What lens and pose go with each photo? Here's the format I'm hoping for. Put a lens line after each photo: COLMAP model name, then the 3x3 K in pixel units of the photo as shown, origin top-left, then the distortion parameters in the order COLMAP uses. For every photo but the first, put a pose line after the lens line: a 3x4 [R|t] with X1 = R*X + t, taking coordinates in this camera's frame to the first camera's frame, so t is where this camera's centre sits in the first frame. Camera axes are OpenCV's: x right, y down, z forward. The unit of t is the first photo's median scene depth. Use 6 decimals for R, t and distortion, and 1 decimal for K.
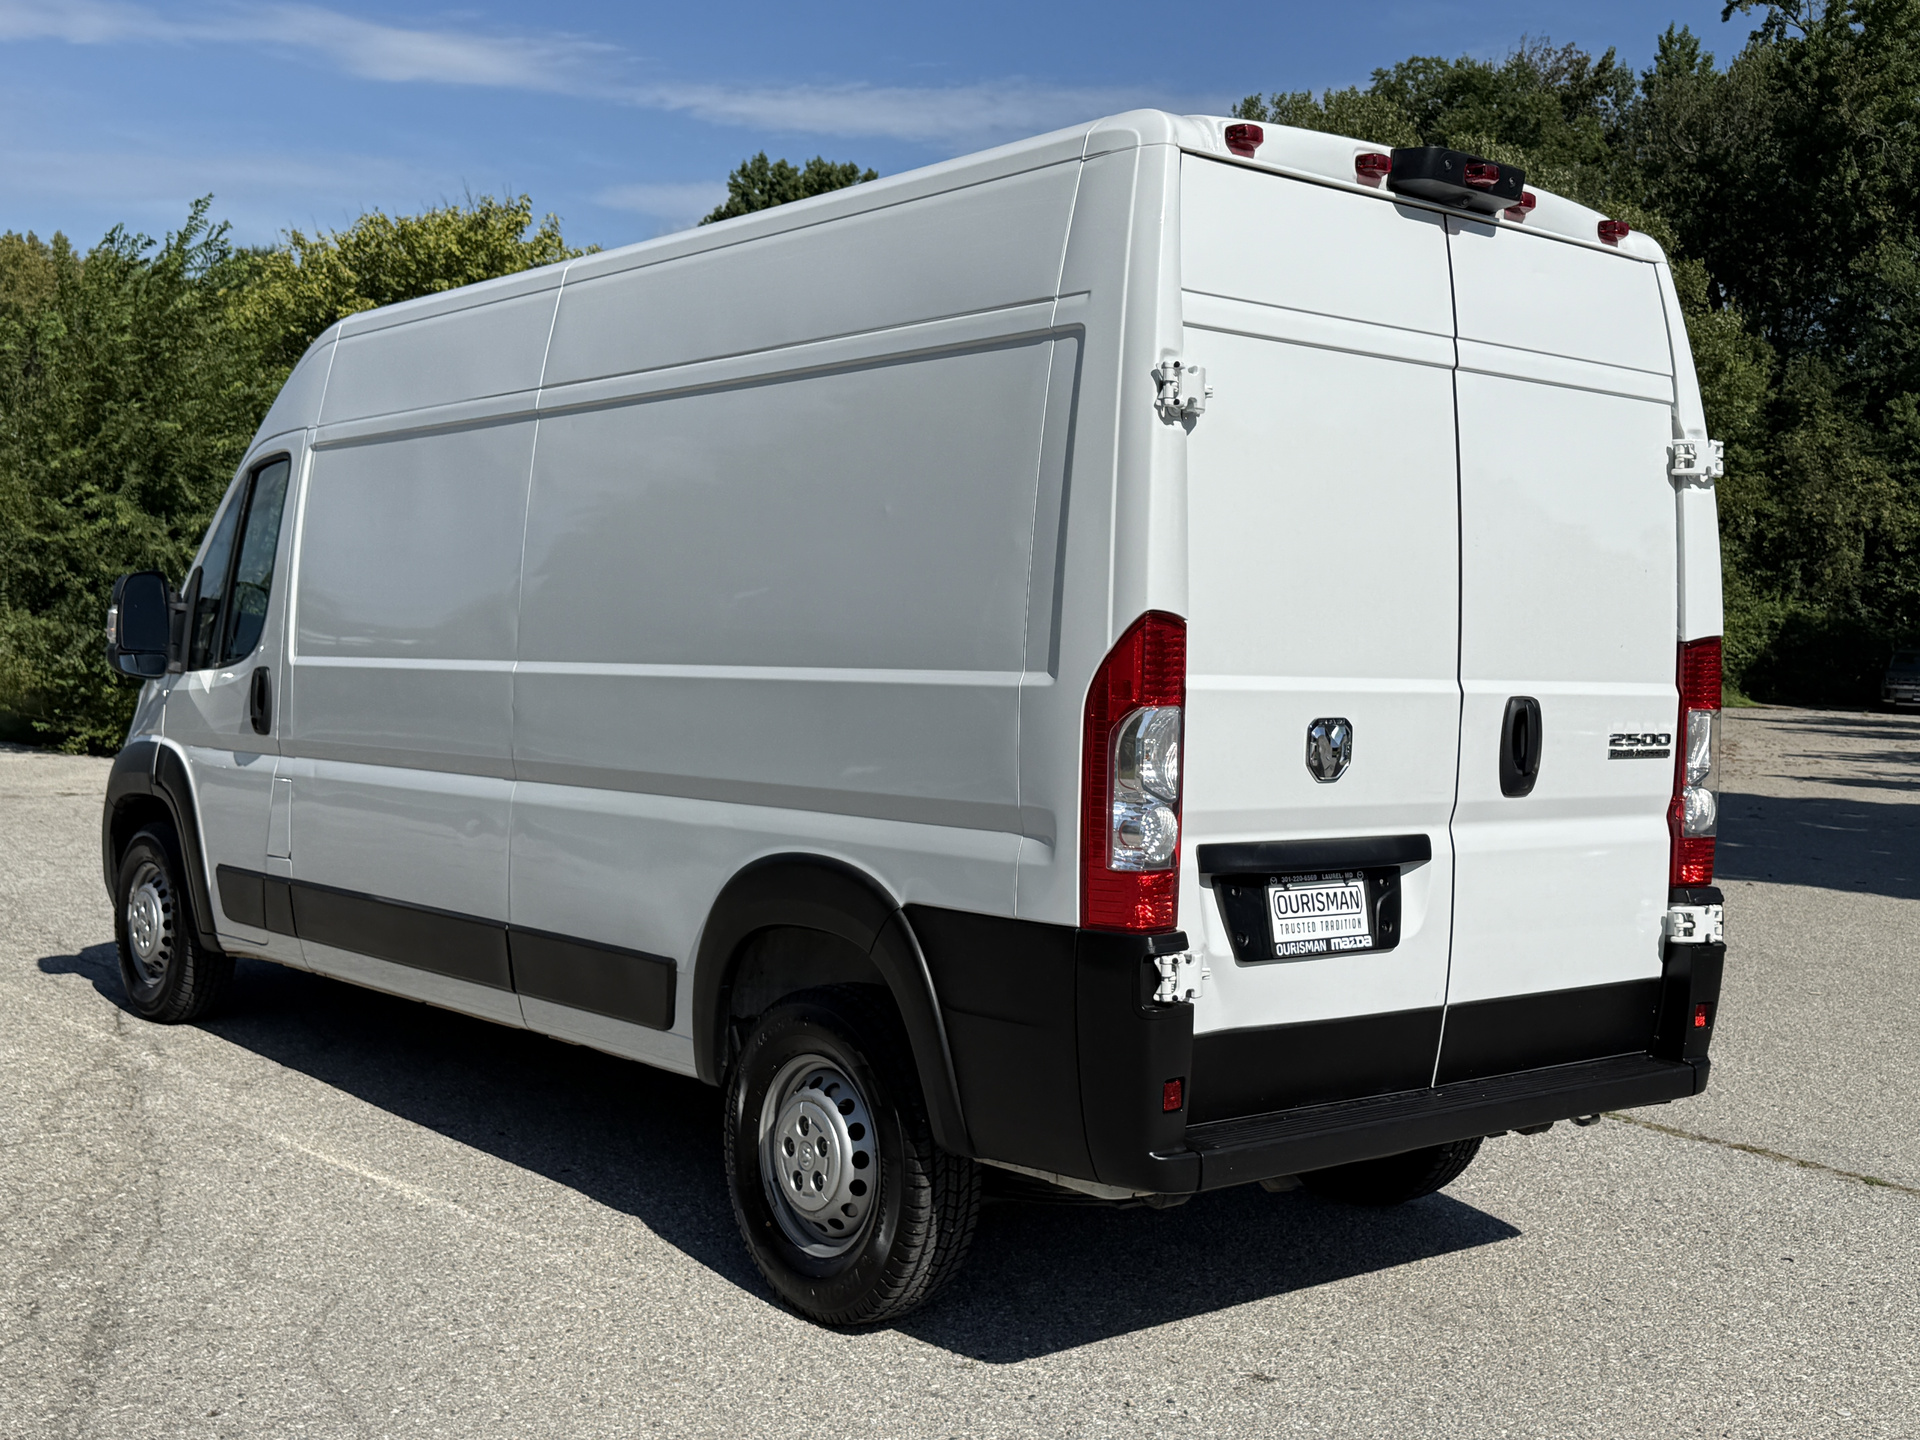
lens RADIAL K [[2125.3, 0, 952.1], [0, 2125.3, 702.6], [0, 0, 1]] dist [0.100169, 0.000000]
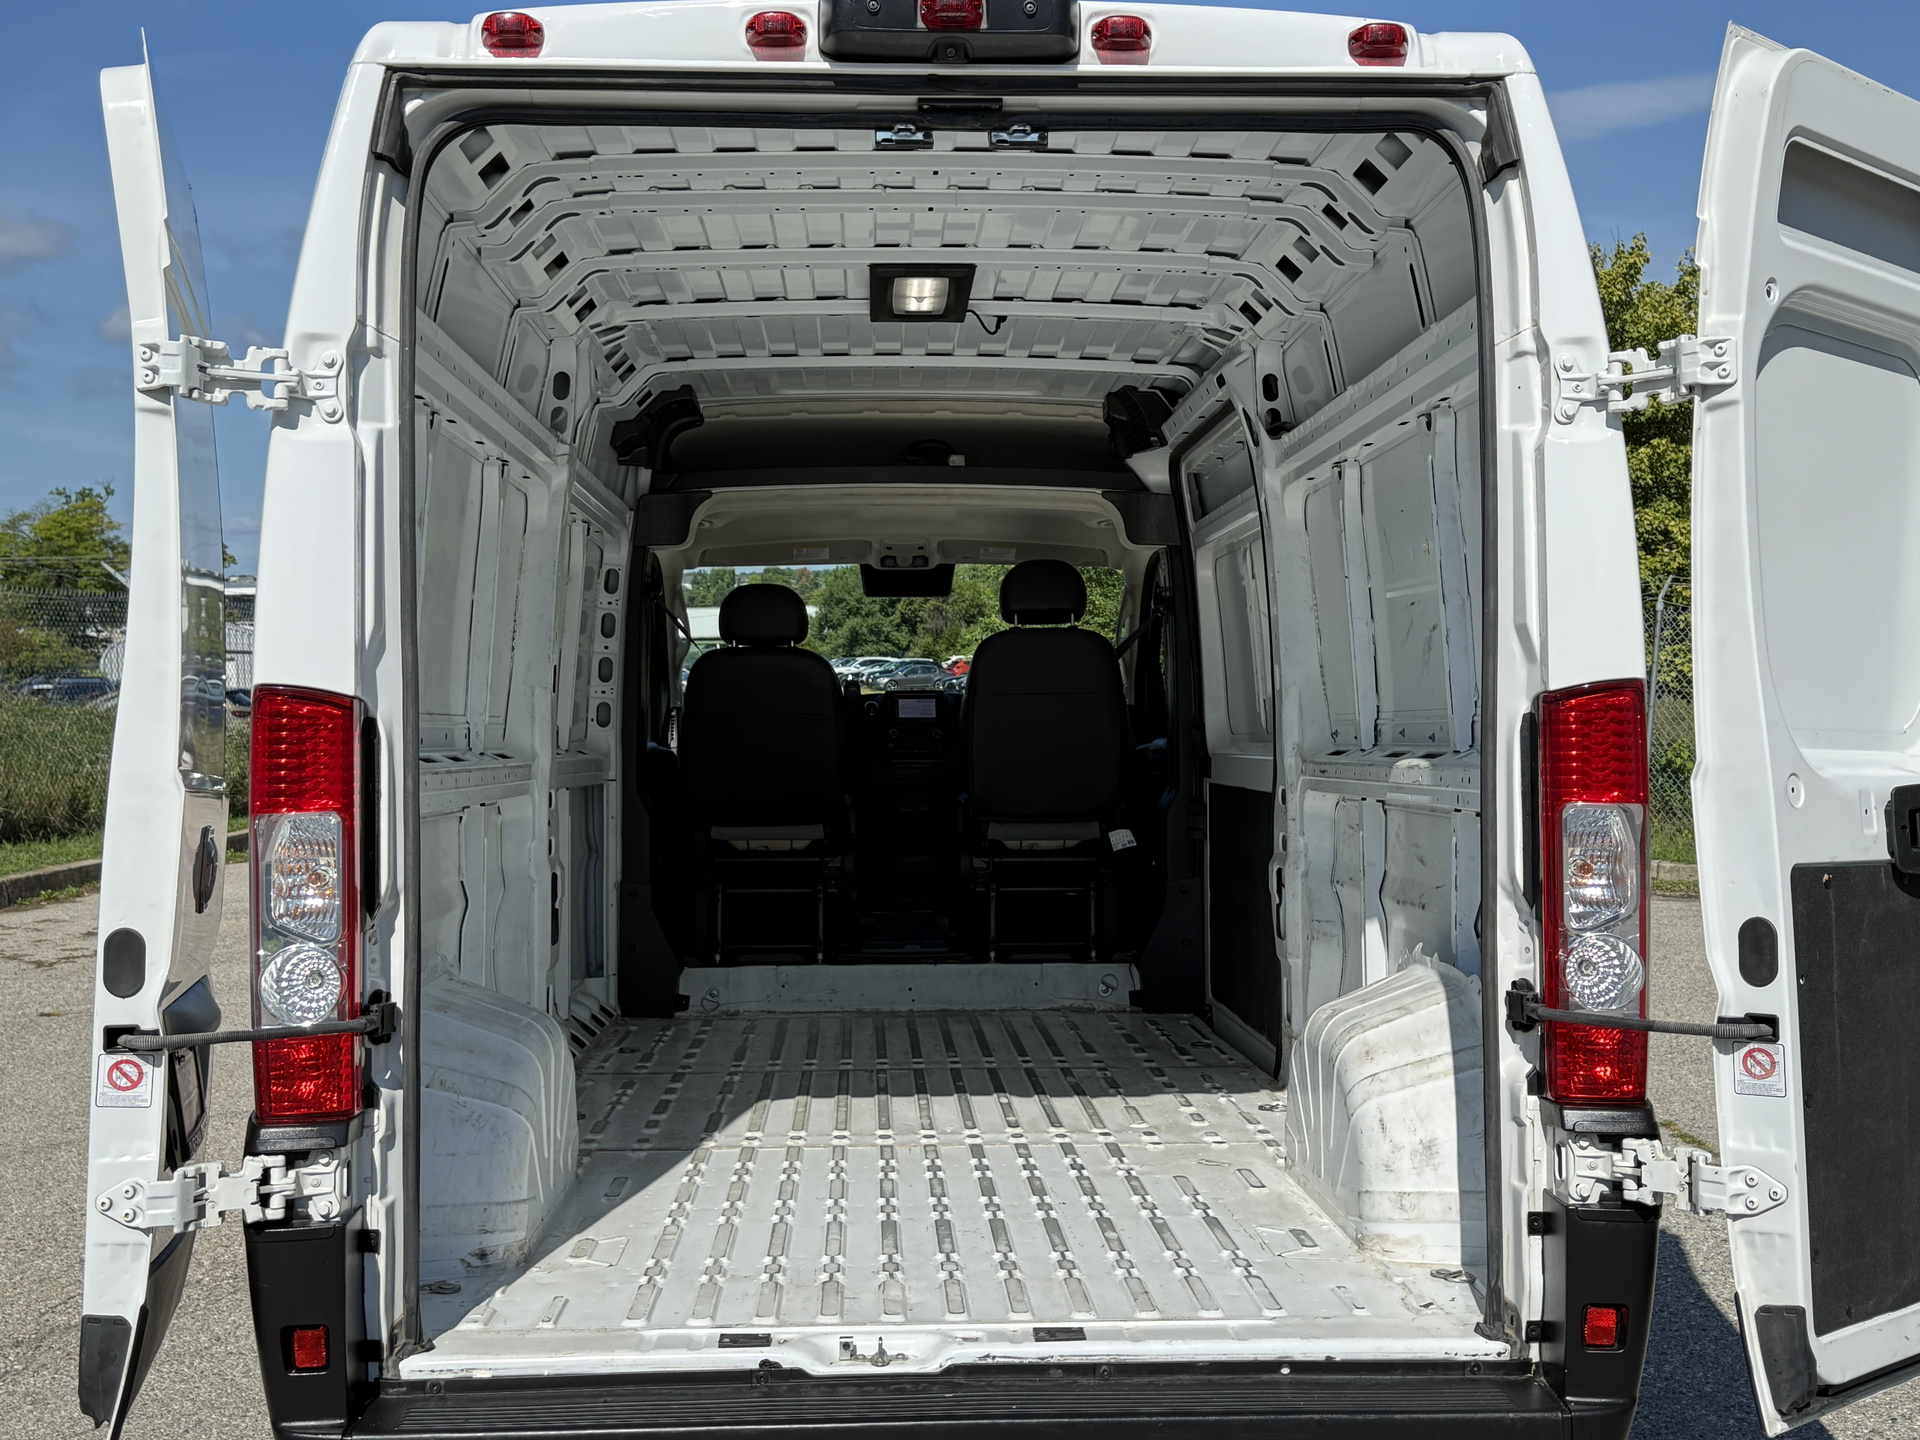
lens RADIAL K [[2125.3, 0, 955.5], [0, 2125.3, 714.2], [0, 0, 1]] dist [0.100169, 0.000000]
pose [[0.788593, -0.031254, -0.614121, 0.627613], [0.012142, 0.999304, -0.035266, -0.003071], [0.614796, 0.020354, 0.788424, 0.465426]]
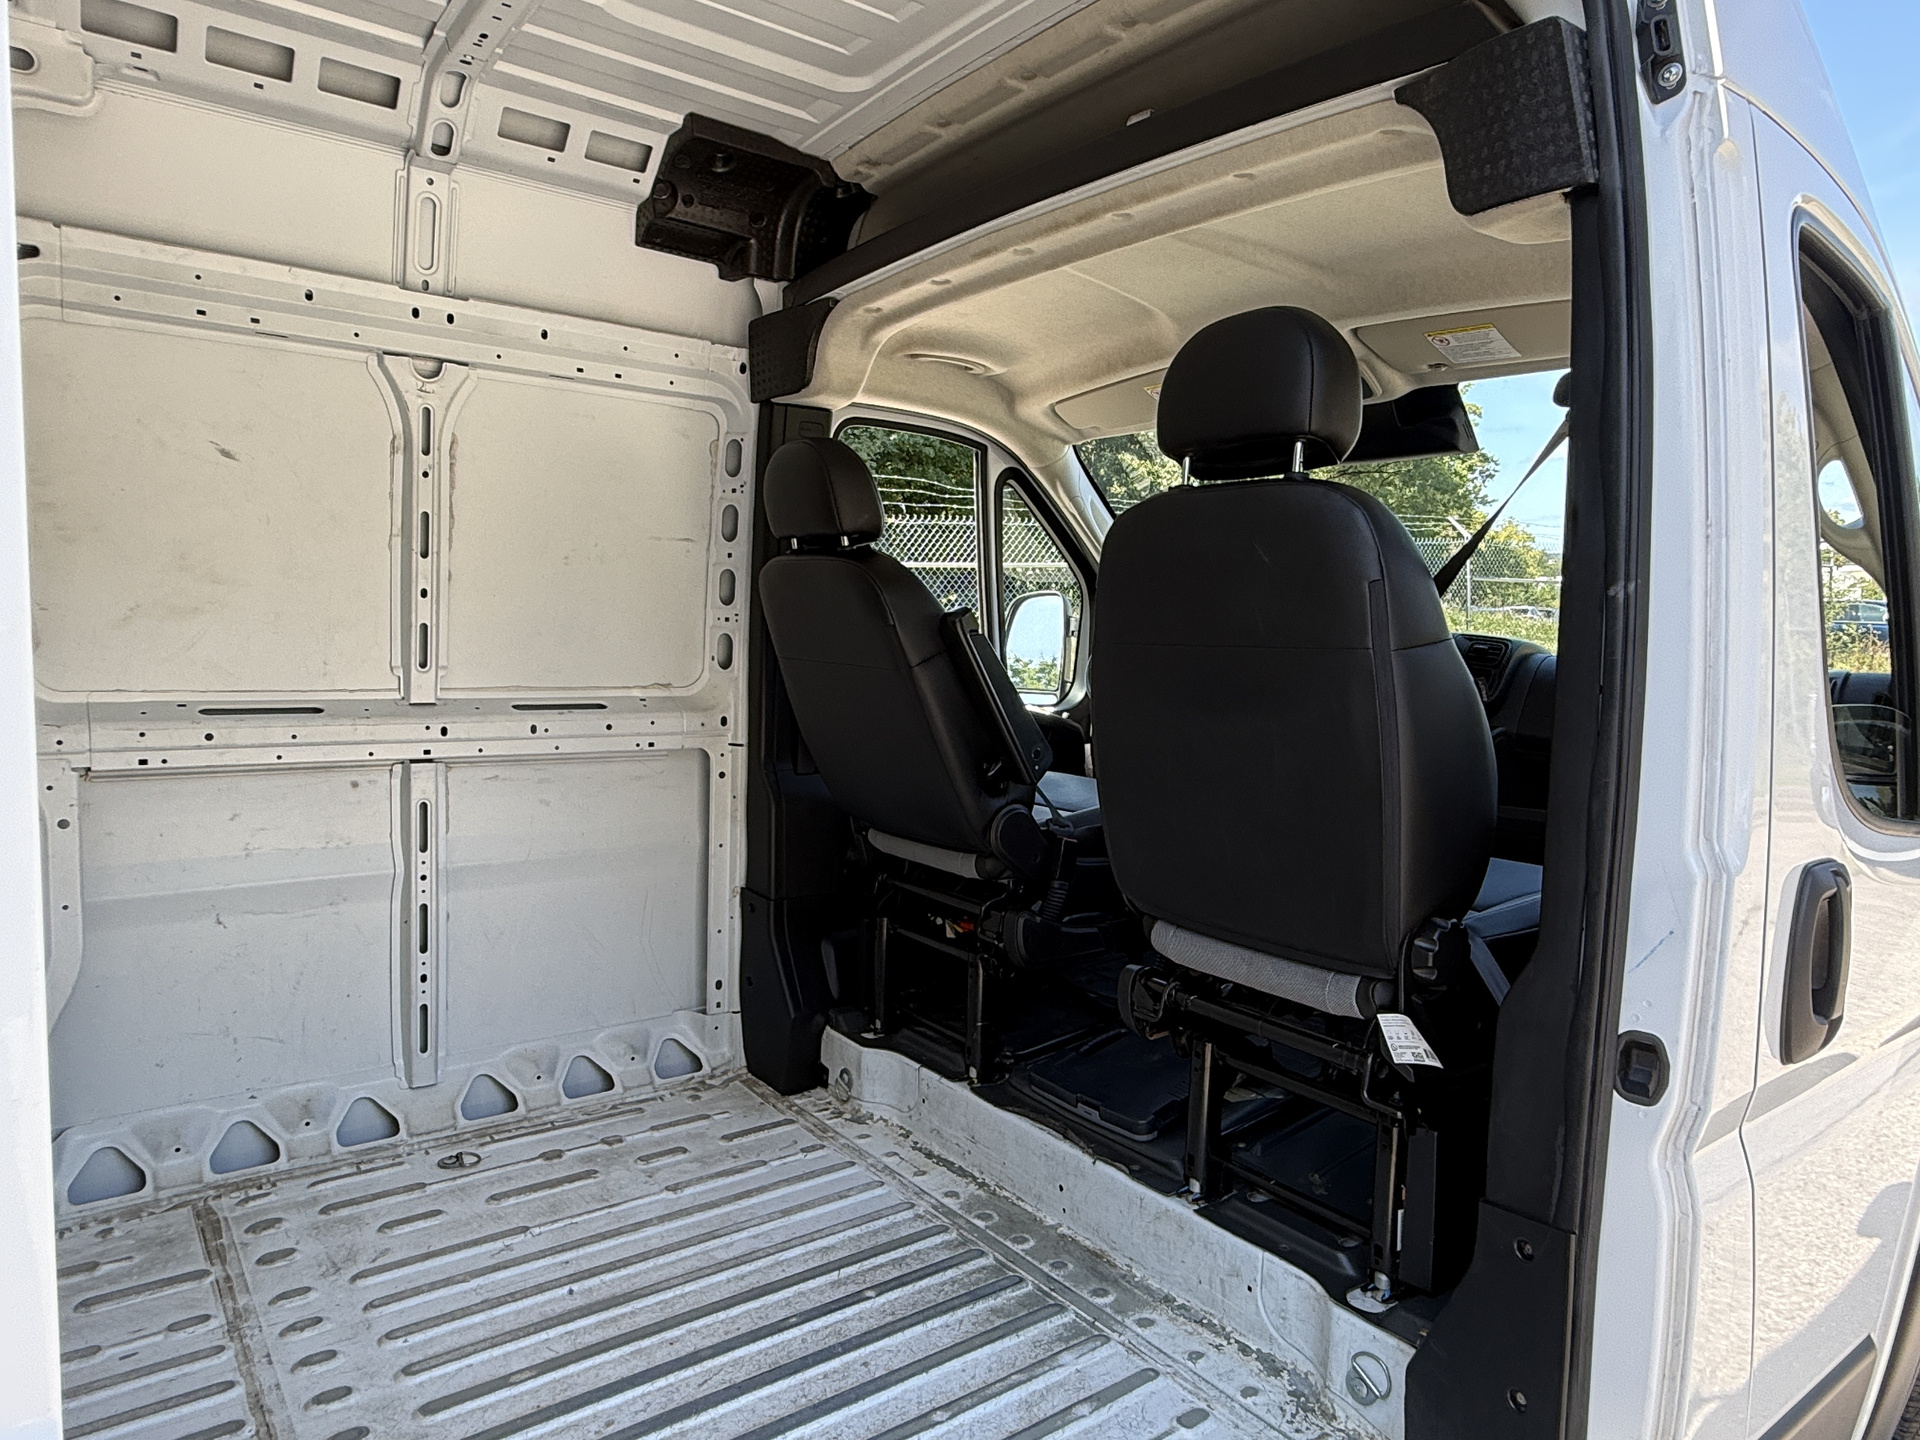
lens RADIAL K [[1215.2, 0, 941.5], [0, 1215.2, 731.8], [0, 0, 1]] dist [0.000648, 0.003356]
pose [[-0.063923, 0.069314, -0.995545, 0.120785], [-0.045537, 0.996343, 0.072293, -0.065795], [0.996915, 0.049956, -0.060533, 1.612528]]
